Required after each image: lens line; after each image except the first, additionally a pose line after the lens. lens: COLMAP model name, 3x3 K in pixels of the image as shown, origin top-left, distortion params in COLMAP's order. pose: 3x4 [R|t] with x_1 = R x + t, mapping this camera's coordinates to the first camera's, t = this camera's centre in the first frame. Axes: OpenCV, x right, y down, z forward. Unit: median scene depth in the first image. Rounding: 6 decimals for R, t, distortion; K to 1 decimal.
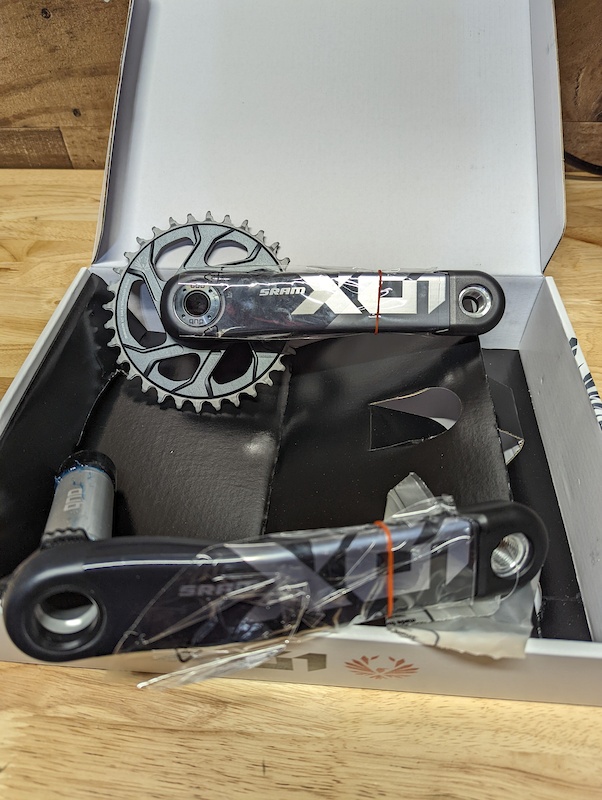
lens RADIAL K [[565.9, 0, 299.1], [0, 565.9, 400.4], [0, 0, 1]] dist [0.055159, -0.053473]
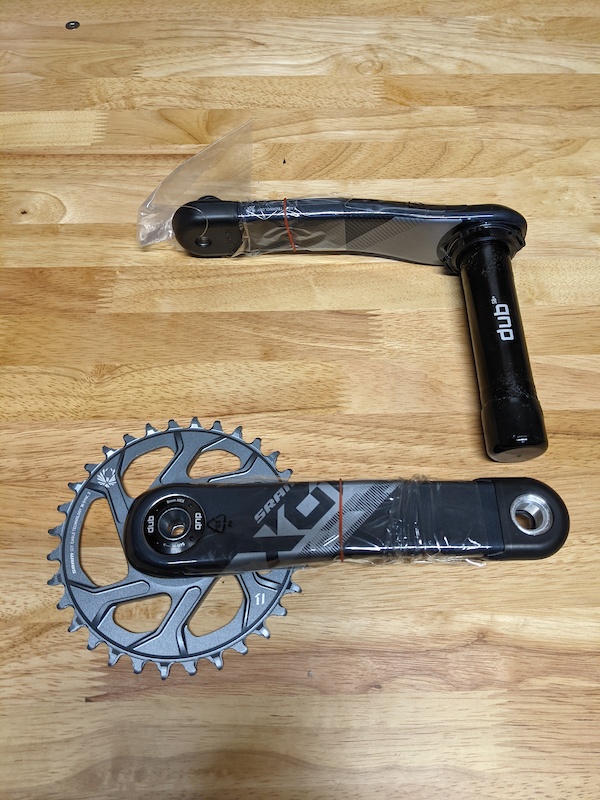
lens RADIAL K [[634.6, 0, 307.6], [0, 634.6, 400.7], [0, 0, 1]] dist [0.035925, -0.074574]
pose [[0.993954, -0.074868, 0.080317, -0.853492], [0.050352, 0.960830, 0.272527, -0.258496], [-0.097575, -0.266835, 0.958790, 0.098061]]
